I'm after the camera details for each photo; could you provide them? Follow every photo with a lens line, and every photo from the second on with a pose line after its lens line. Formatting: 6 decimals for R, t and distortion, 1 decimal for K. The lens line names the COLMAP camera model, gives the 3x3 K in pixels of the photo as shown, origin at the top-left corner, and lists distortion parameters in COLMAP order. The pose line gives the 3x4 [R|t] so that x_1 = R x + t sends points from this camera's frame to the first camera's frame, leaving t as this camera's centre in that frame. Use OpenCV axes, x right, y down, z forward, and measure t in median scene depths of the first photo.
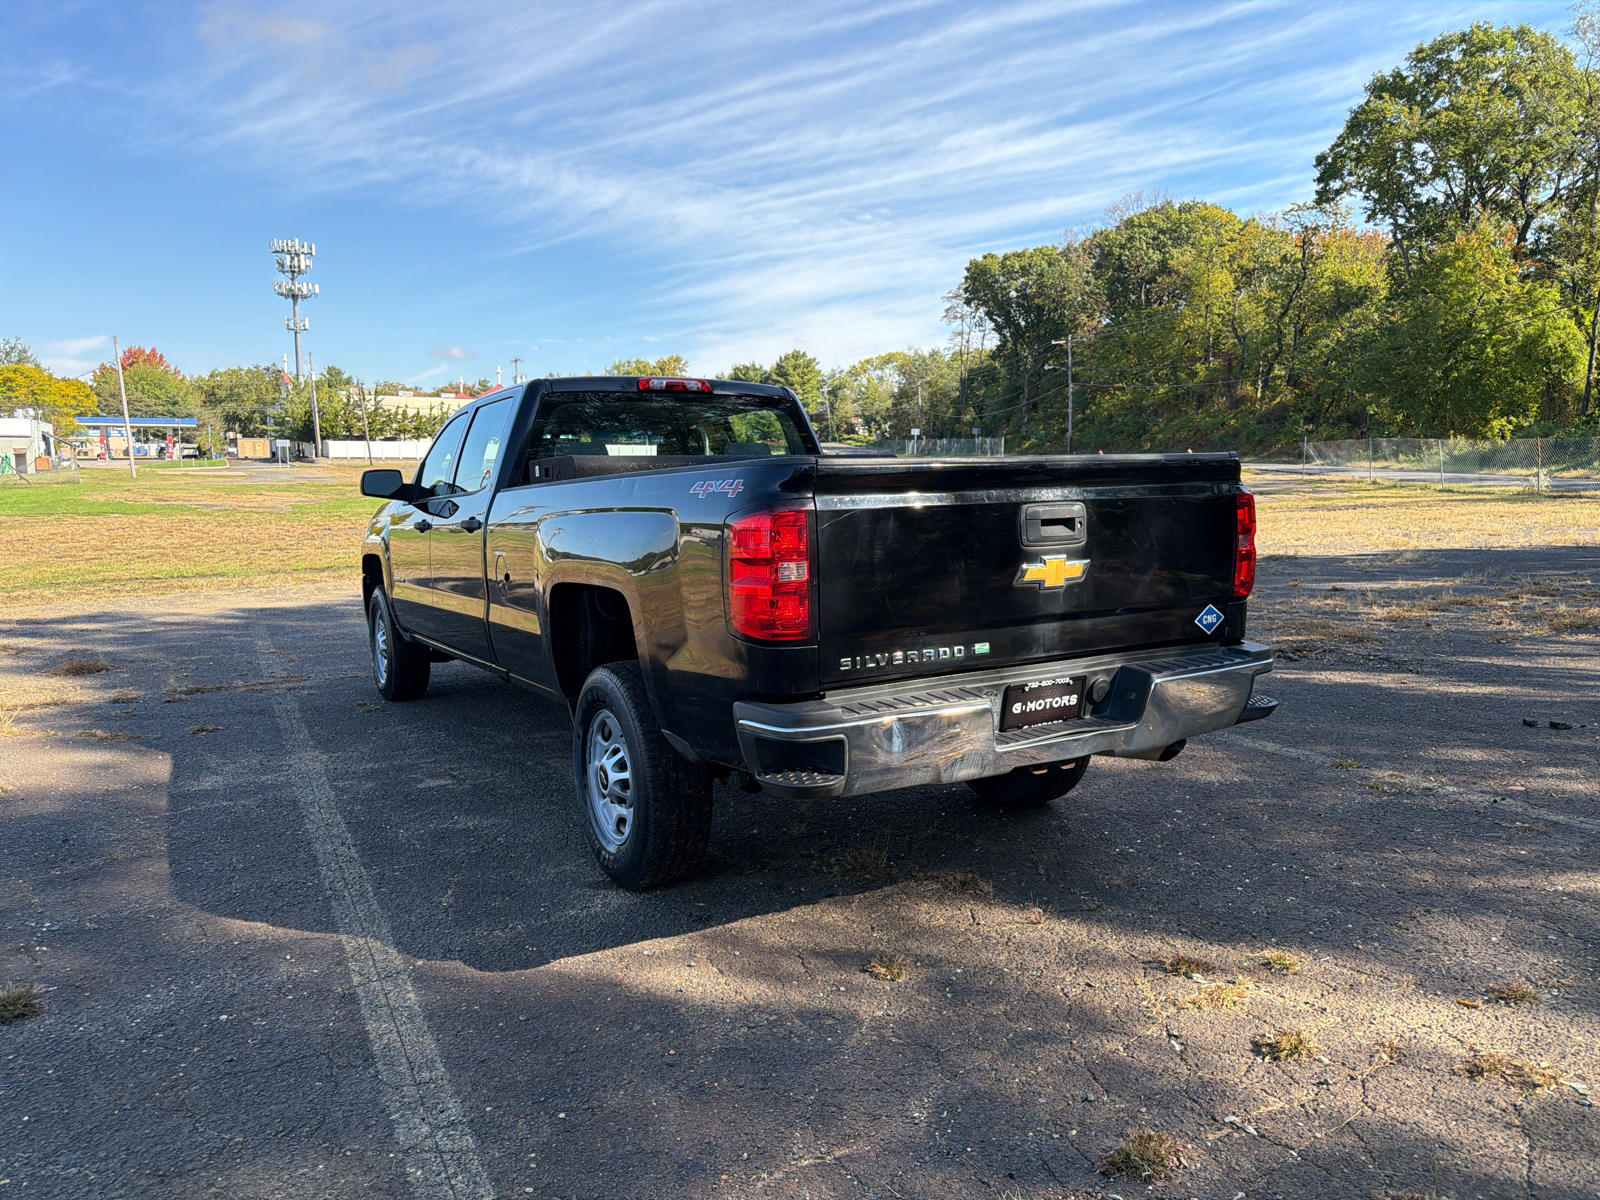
lens RADIAL K [[1127.3, 0, 807.9], [0, 1127.3, 631.2], [0, 0, 1]] dist [0.035065, -0.045411]
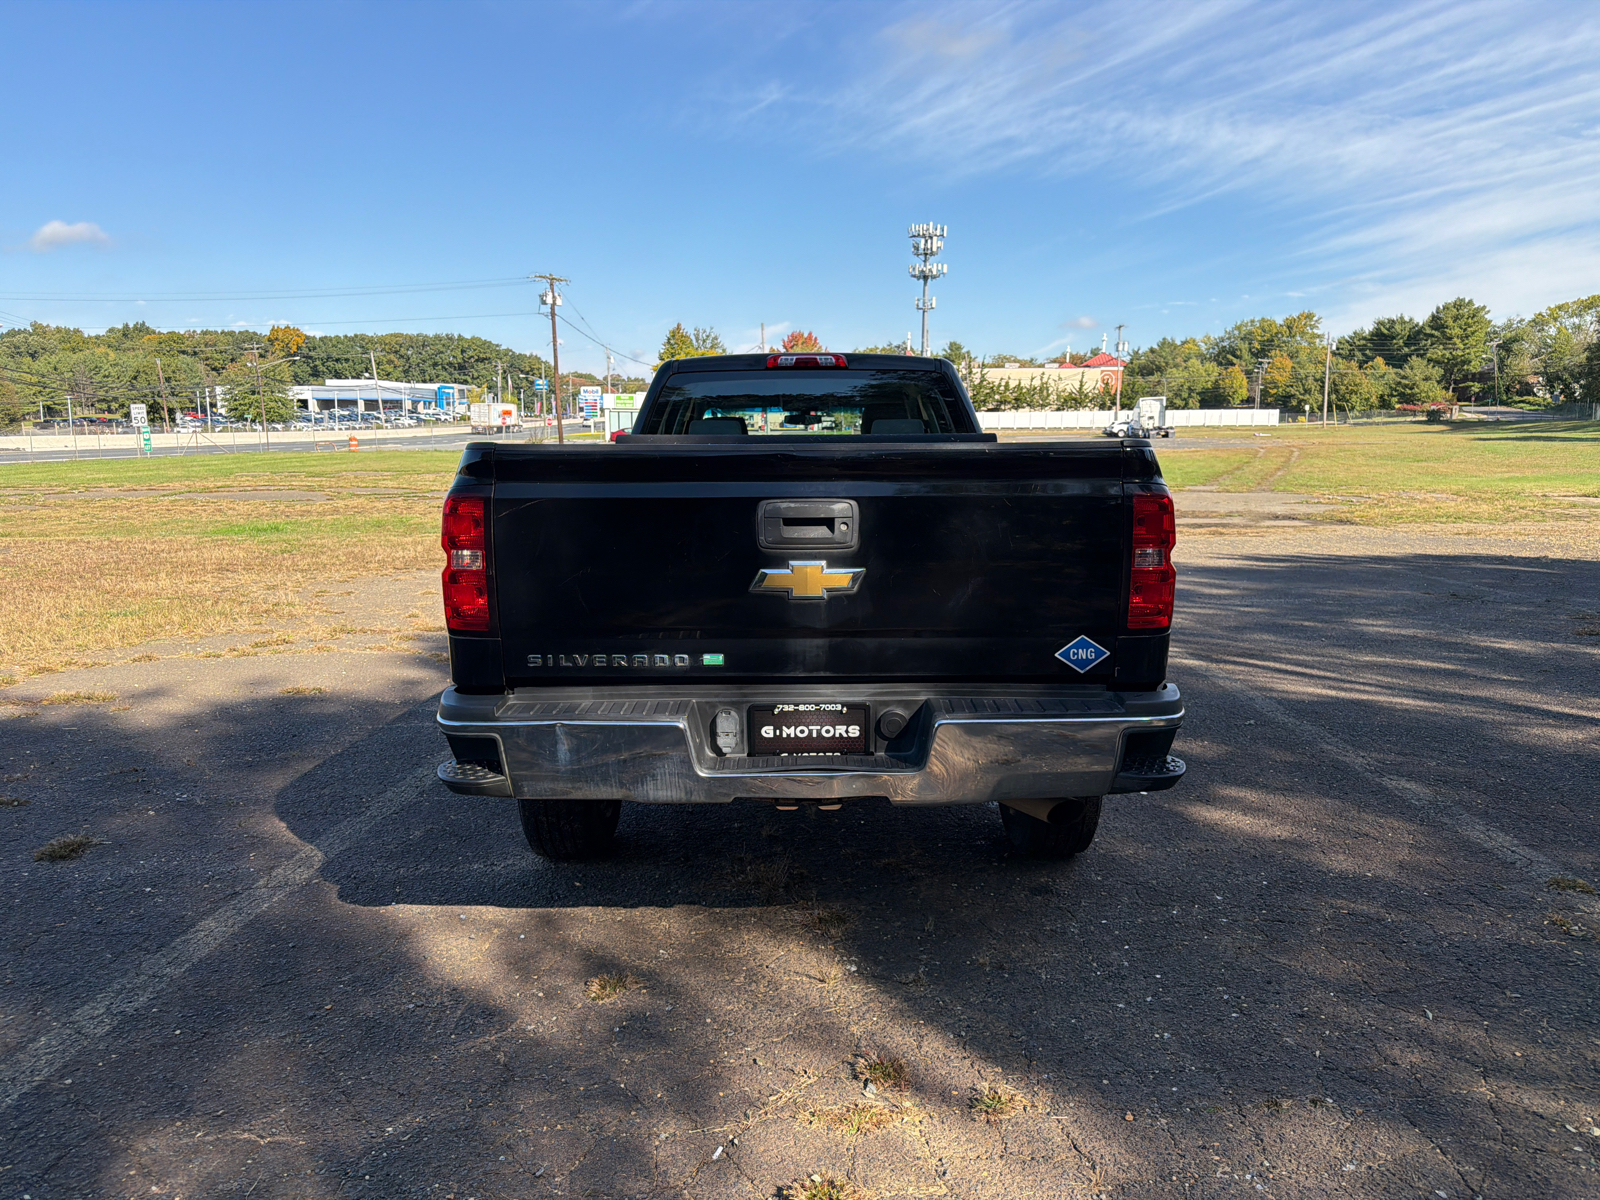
lens RADIAL K [[1127.3, 0, 801.6], [0, 1127.3, 637.7], [0, 0, 1]] dist [0.035065, -0.045411]
pose [[0.862075, 0.092936, -0.498187, 0.029353], [-0.076742, 0.995645, 0.052940, -0.002444], [0.500937, -0.007406, 0.865452, 0.011749]]
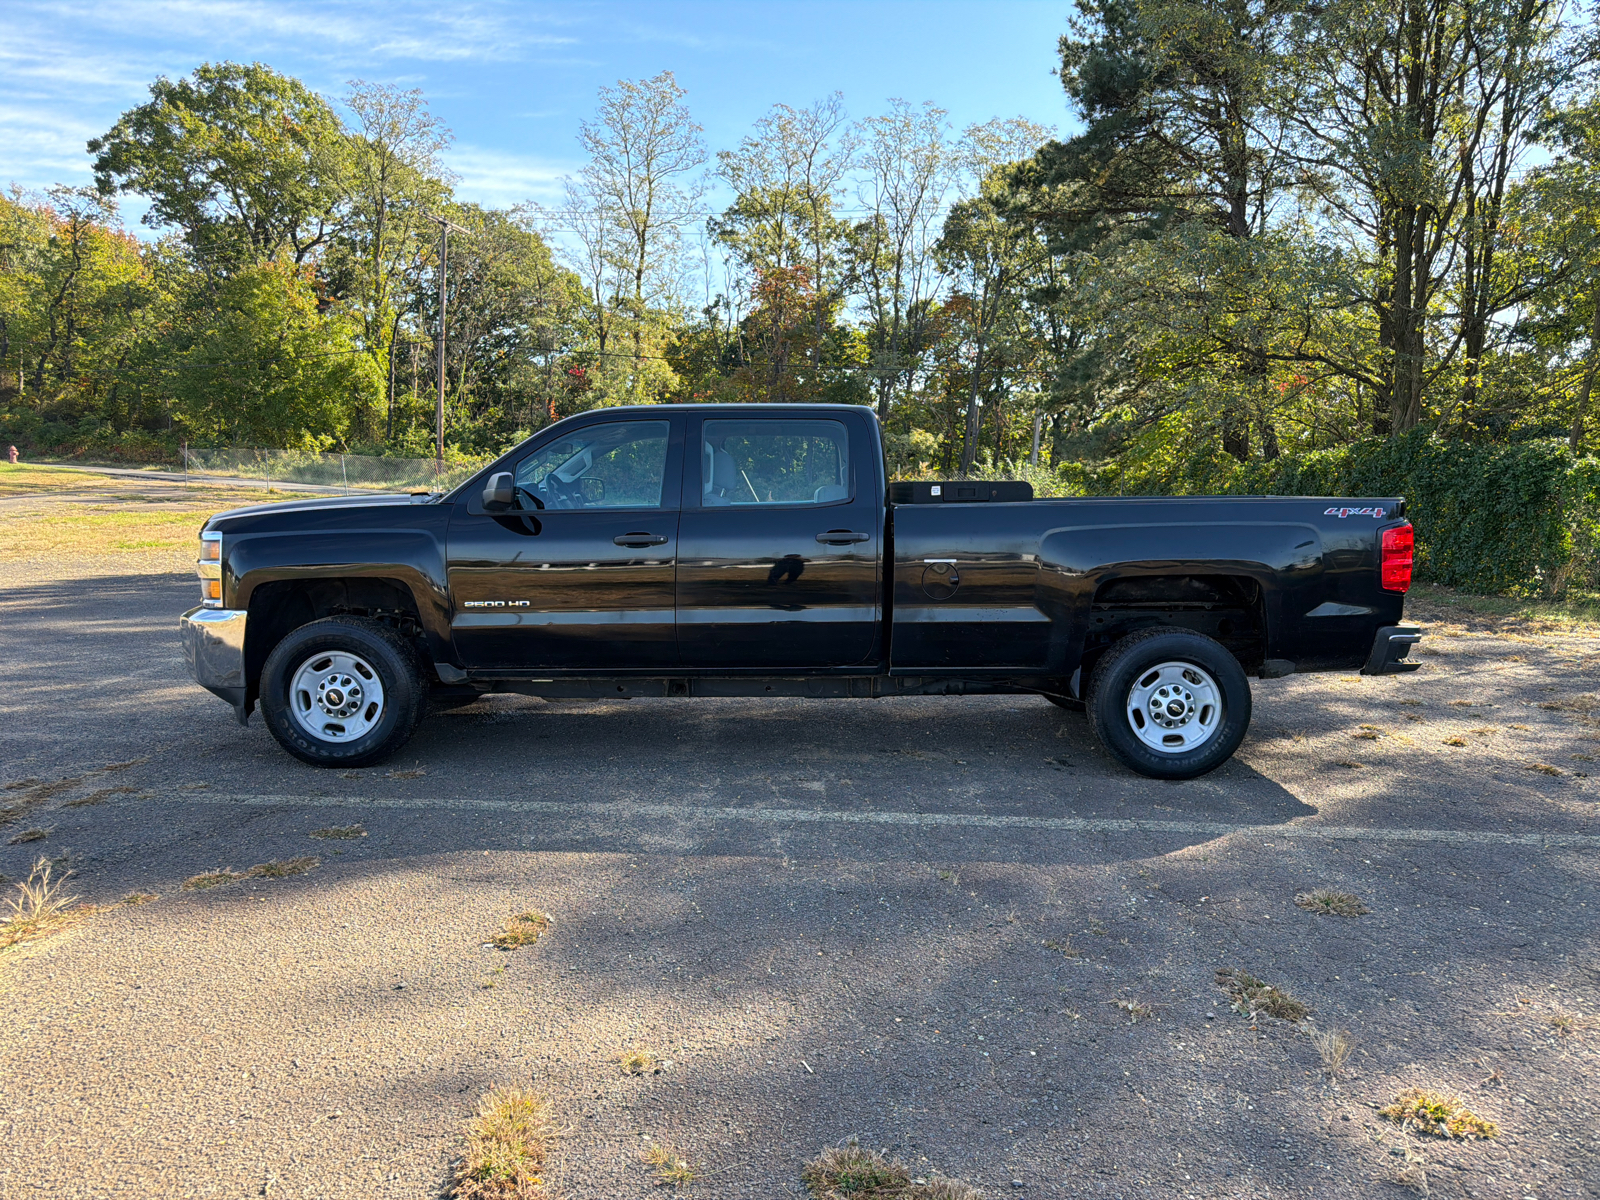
lens RADIAL K [[1127.3, 0, 810.0], [0, 1127.3, 620.2], [0, 0, 1]] dist [0.035065, -0.045411]
pose [[0.494791, -0.072185, 0.866009, -0.091285], [0.086274, 0.995701, 0.033703, -0.003966], [-0.864719, 0.058038, 0.498891, 0.037200]]
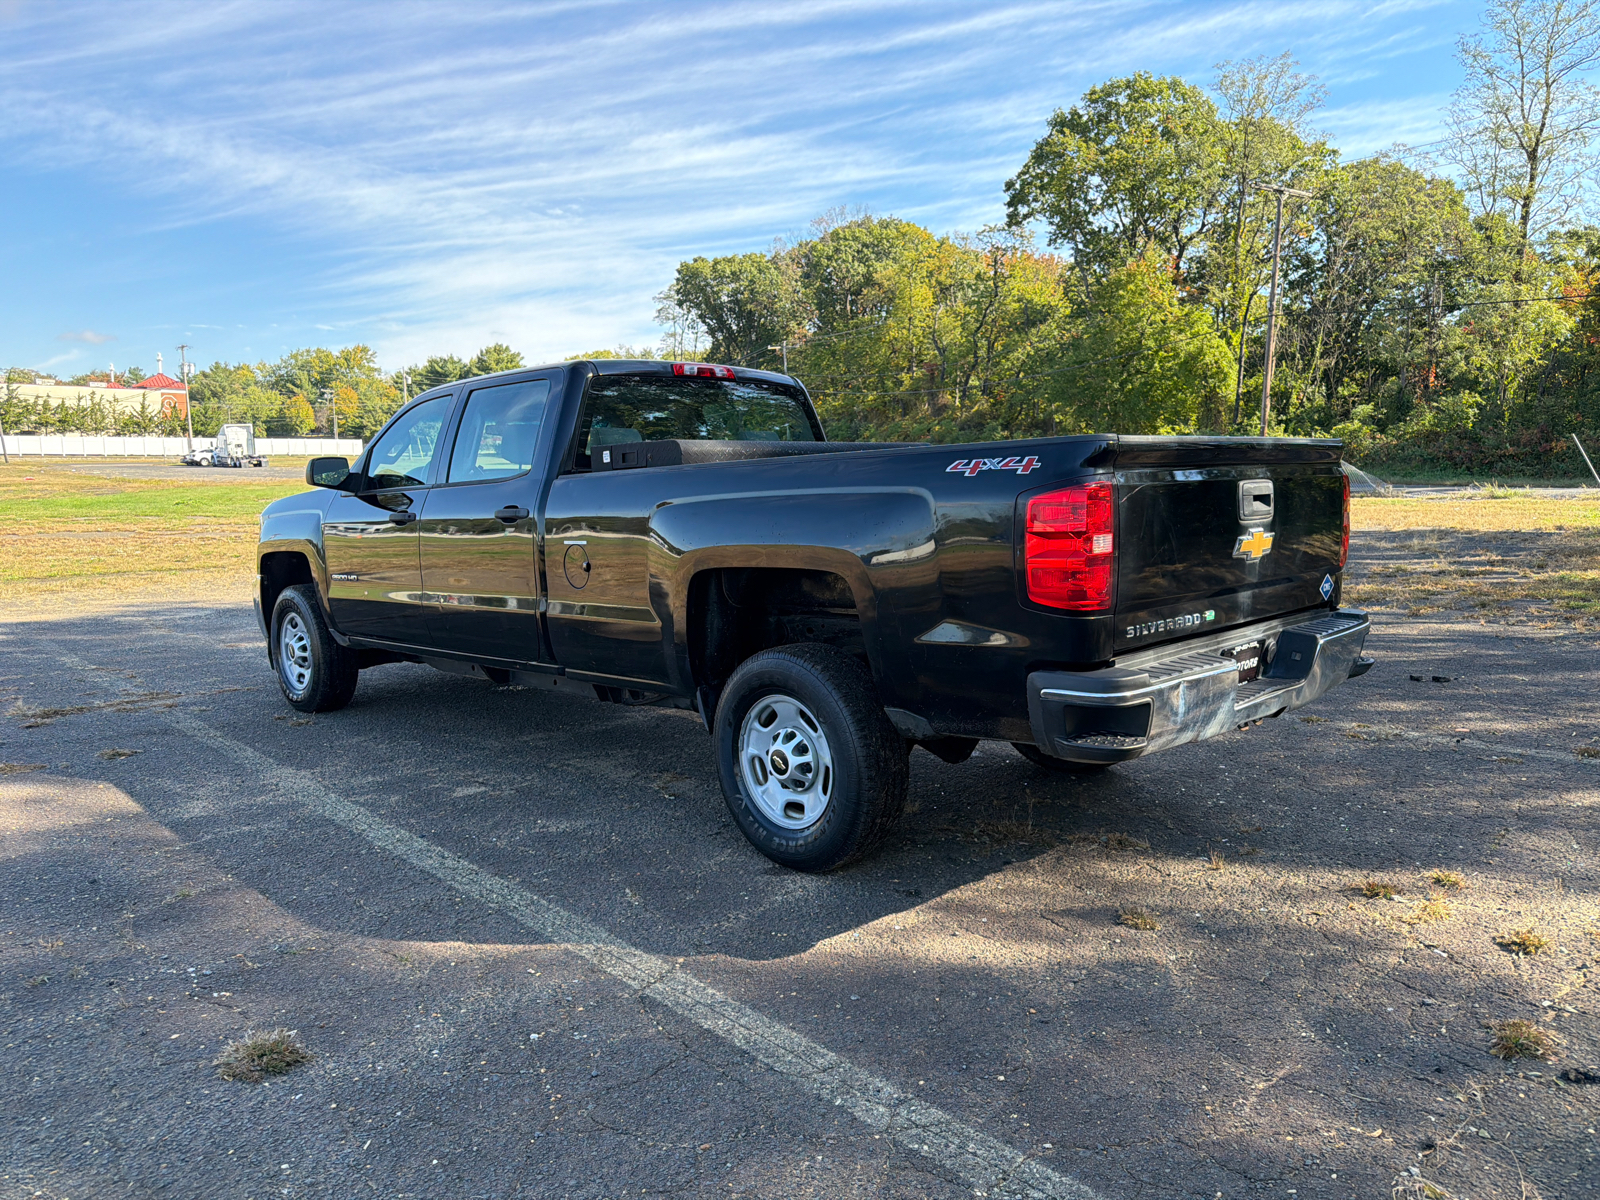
lens RADIAL K [[1127.3, 0, 806.4], [0, 1127.3, 630.4], [0, 0, 1]] dist [0.035065, -0.045411]
pose [[0.967018, -0.032636, 0.252609, -0.022104], [0.033101, 0.999449, 0.002410, 0.000635], [-0.252548, 0.006031, 0.967565, 0.002030]]
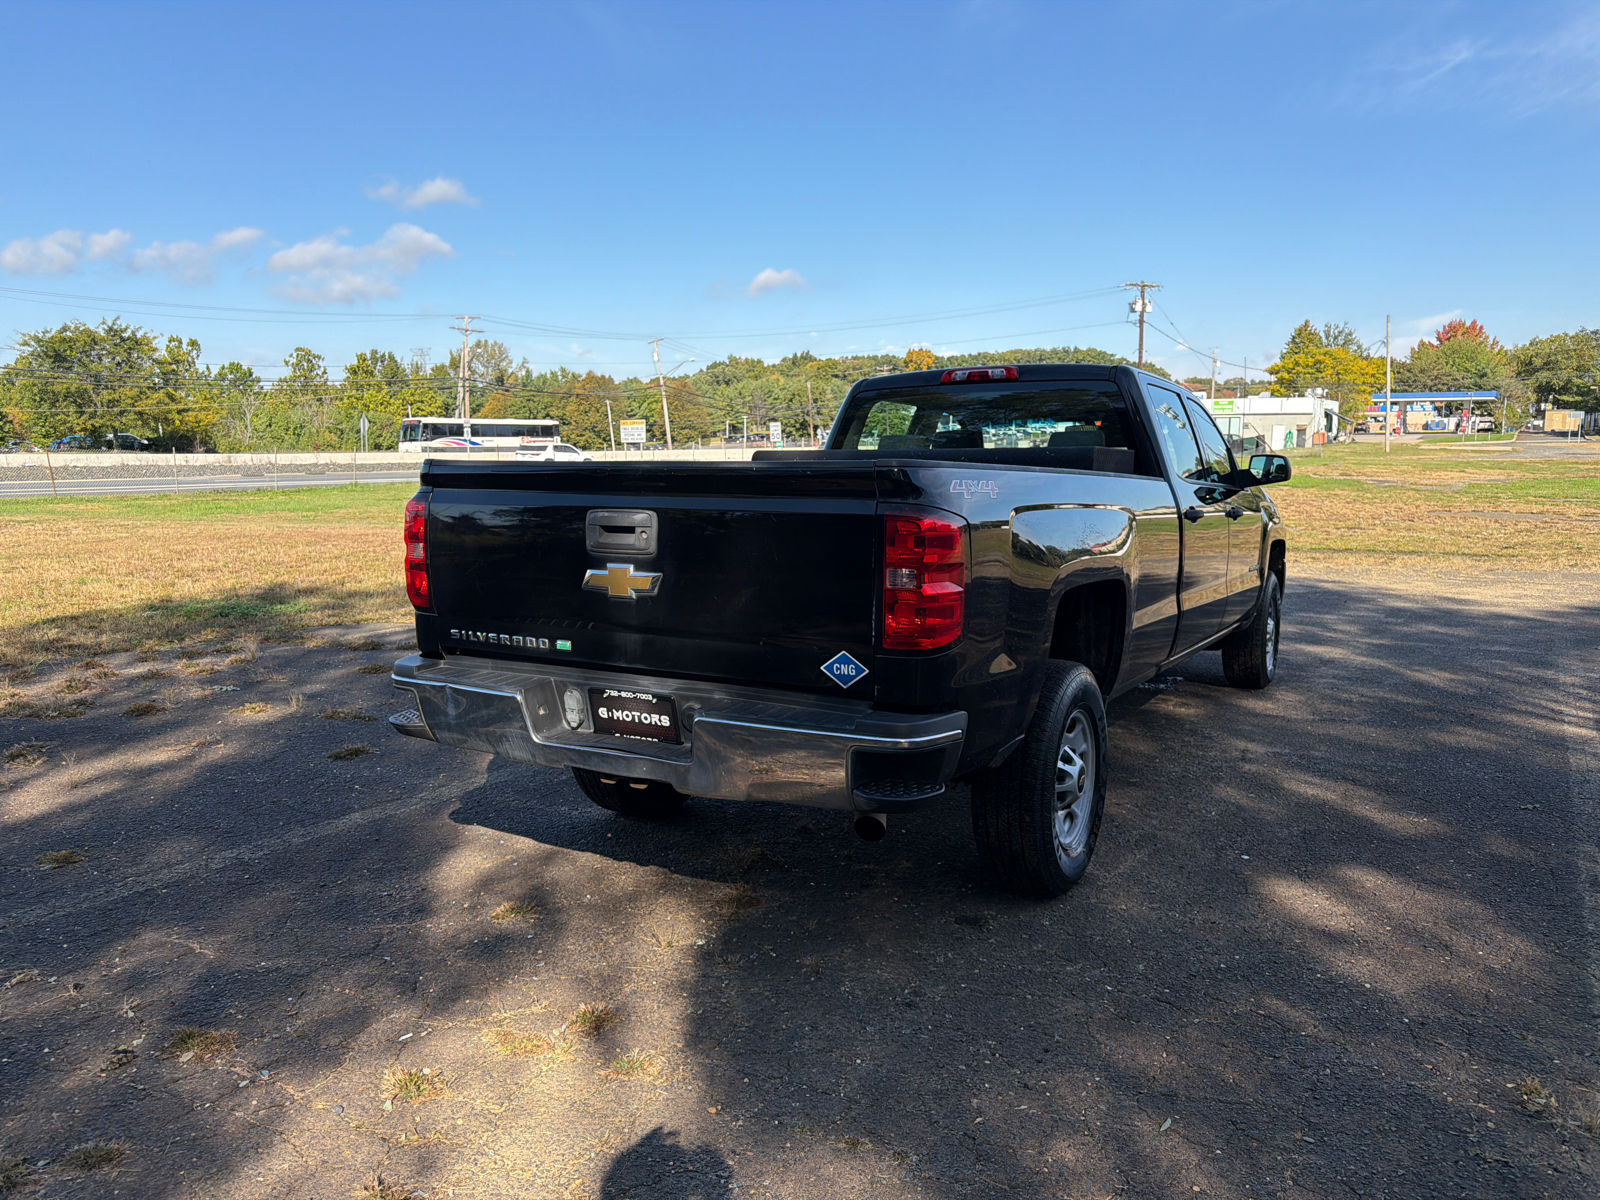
lens RADIAL K [[1127.3, 0, 795.0], [0, 1127.3, 628.6], [0, 0, 1]] dist [0.035065, -0.045411]
pose [[0.487229, 0.139055, -0.862132, 0.051646], [-0.121062, 0.988464, 0.091014, -0.005406], [0.864842, 0.060027, 0.498442, 0.029592]]
